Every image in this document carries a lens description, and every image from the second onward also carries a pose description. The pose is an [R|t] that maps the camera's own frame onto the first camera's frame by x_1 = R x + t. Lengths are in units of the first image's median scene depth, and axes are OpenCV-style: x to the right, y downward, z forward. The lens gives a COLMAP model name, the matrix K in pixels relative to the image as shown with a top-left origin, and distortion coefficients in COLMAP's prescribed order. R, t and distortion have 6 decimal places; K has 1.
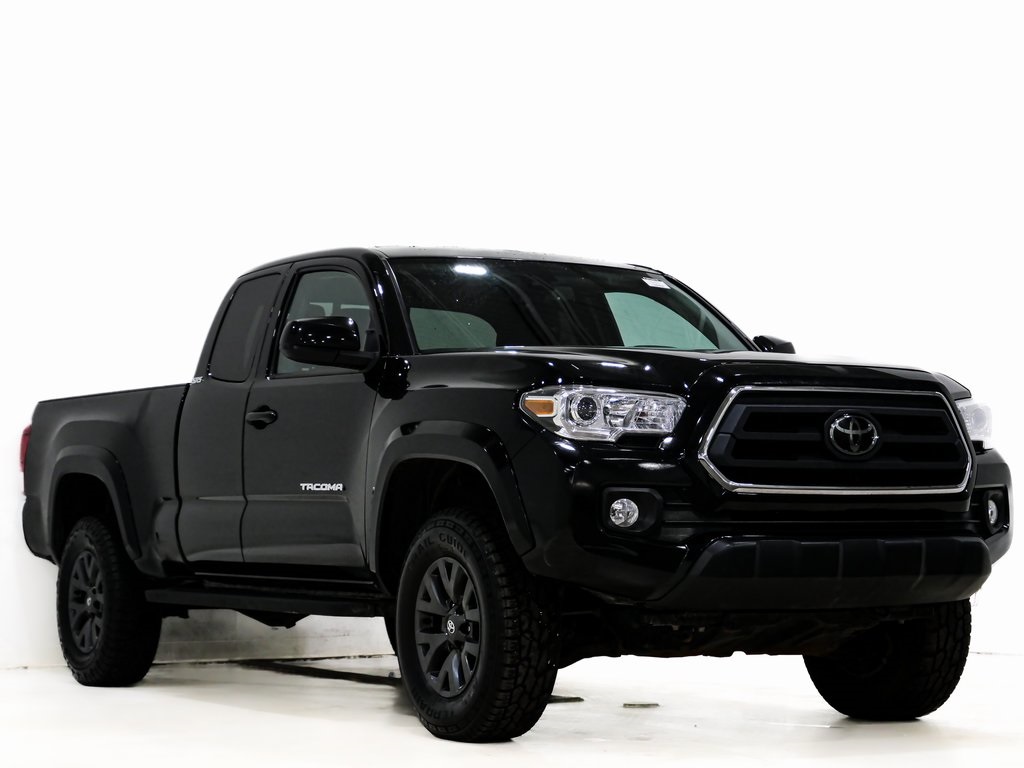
lens RADIAL K [[2313.2, 0, 512.0], [0, 2313.2, 384.0], [0, 0, 1]] dist [-0.015905, 2.844289]
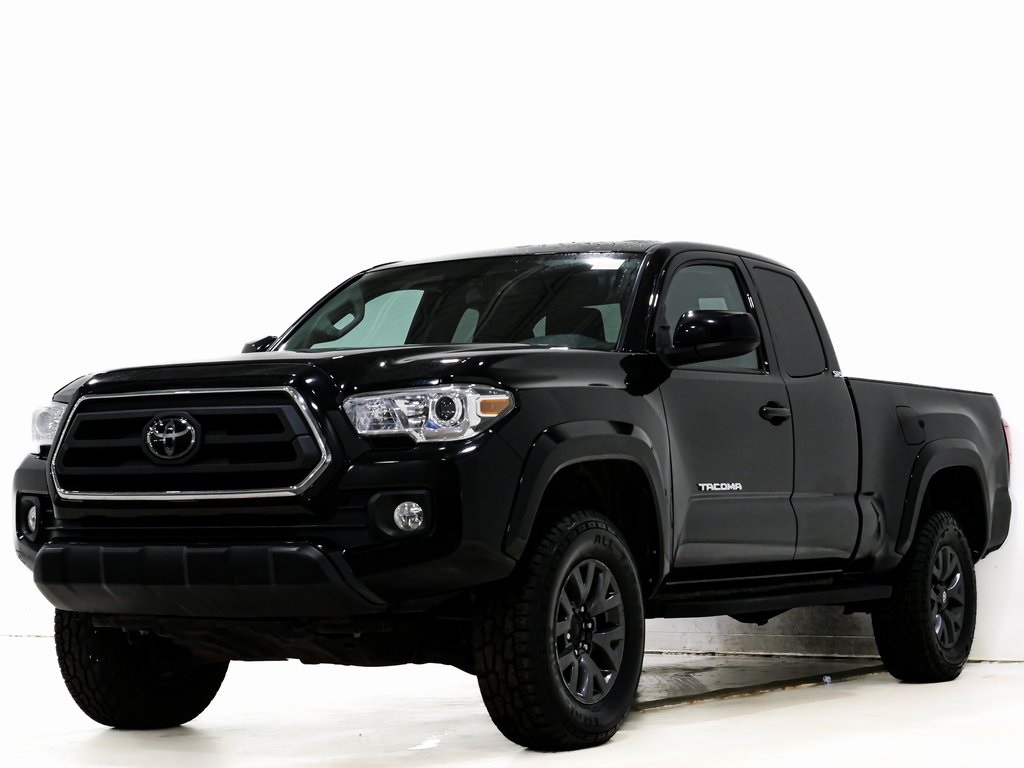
lens RADIAL K [[2330.3, 0, 512.0], [0, 2330.3, 384.0], [0, 0, 1]] dist [-0.145454, -0.312262]
pose [[0.505849, -0.053391, -0.860968, 1.046304], [0.057802, 0.997937, -0.027925, 0.034401], [0.860683, -0.035640, 0.507892, 0.622987]]
